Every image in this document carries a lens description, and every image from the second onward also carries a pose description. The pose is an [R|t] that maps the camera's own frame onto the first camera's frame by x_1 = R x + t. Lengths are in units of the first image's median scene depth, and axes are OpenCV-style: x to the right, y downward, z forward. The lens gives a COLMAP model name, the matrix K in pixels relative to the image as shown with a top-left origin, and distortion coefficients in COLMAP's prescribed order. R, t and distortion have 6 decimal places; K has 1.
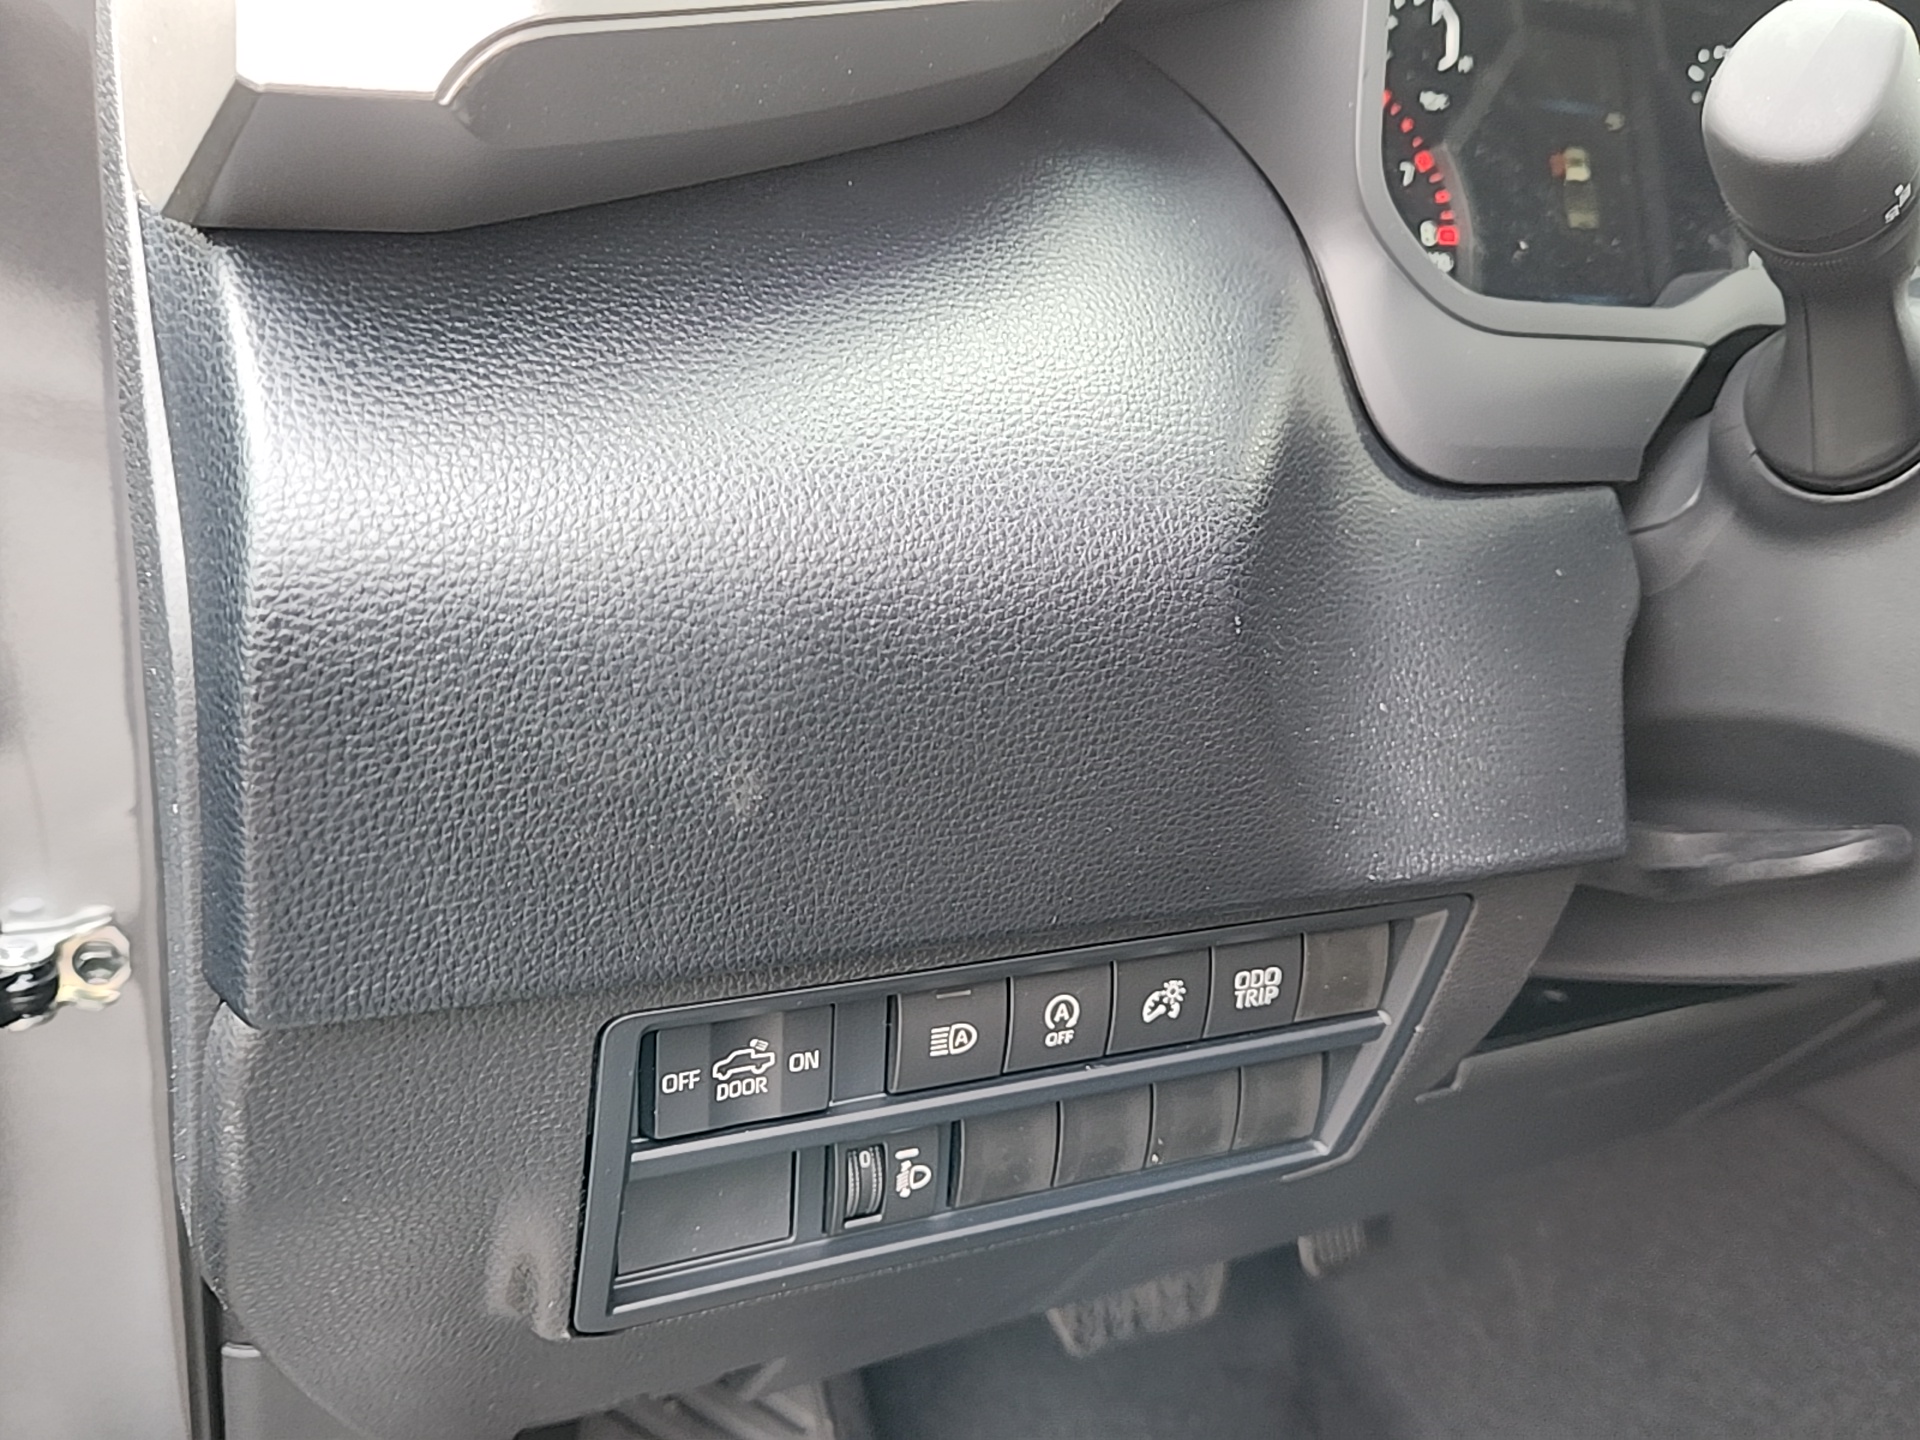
lens RADIAL K [[1758.4, 0, 957.2], [0, 1758.4, 728.4], [0, 0, 1]] dist [0.067151, -0.063346]
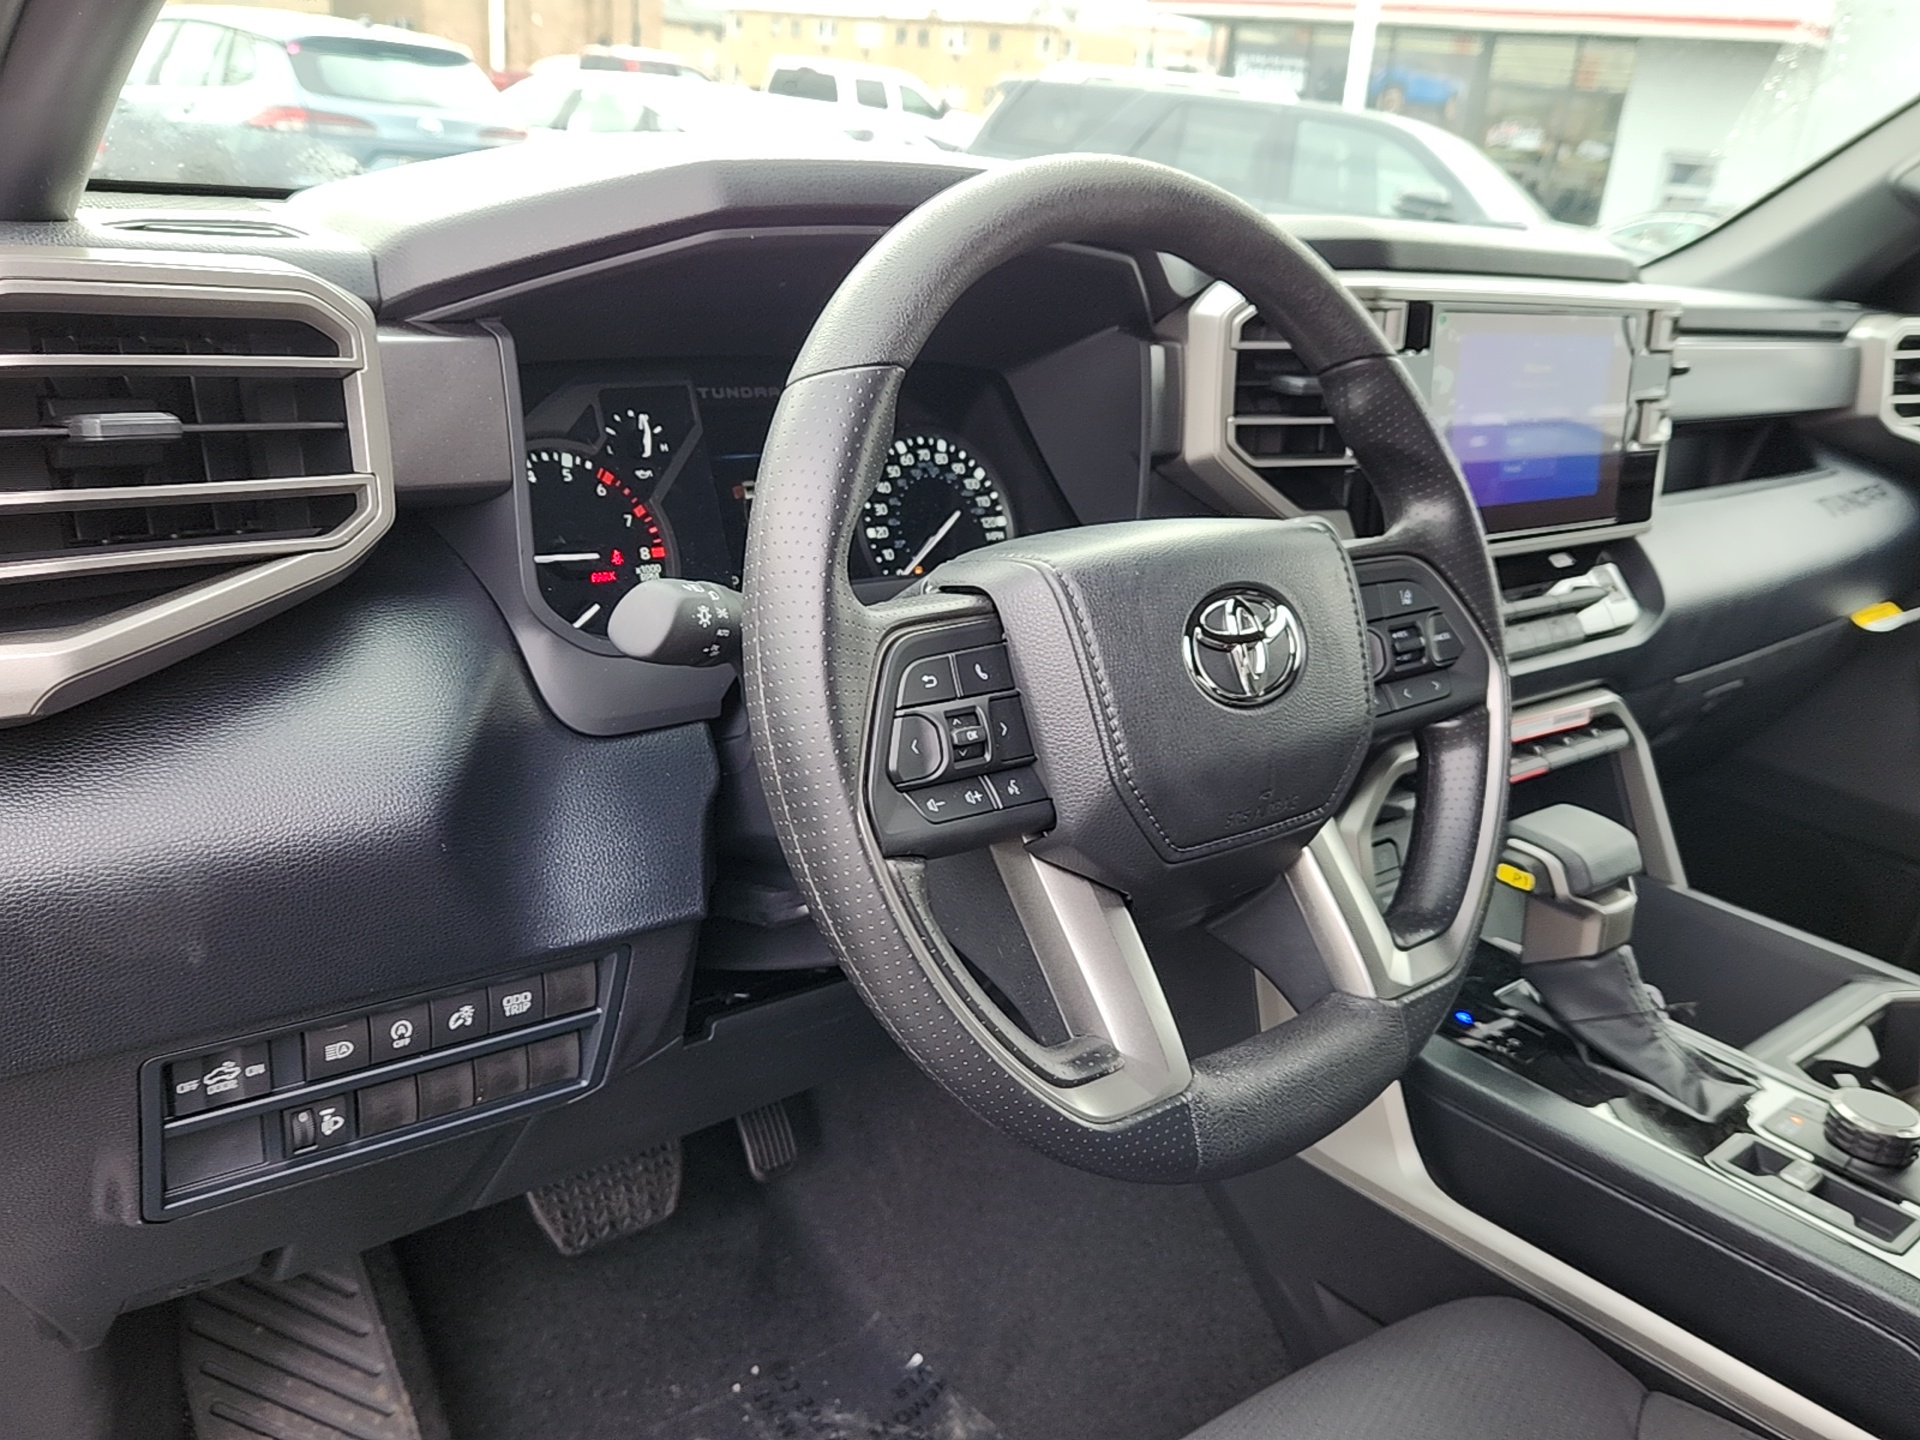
lens RADIAL K [[1758.4, 0, 967.6], [0, 1758.4, 715.7], [0, 0, 1]] dist [0.067151, -0.063346]
pose [[0.977127, -0.072398, 0.199954, 0.295565], [0.070793, 0.997376, 0.015174, -0.167598], [-0.200528, -0.000671, 0.979688, -1.027499]]
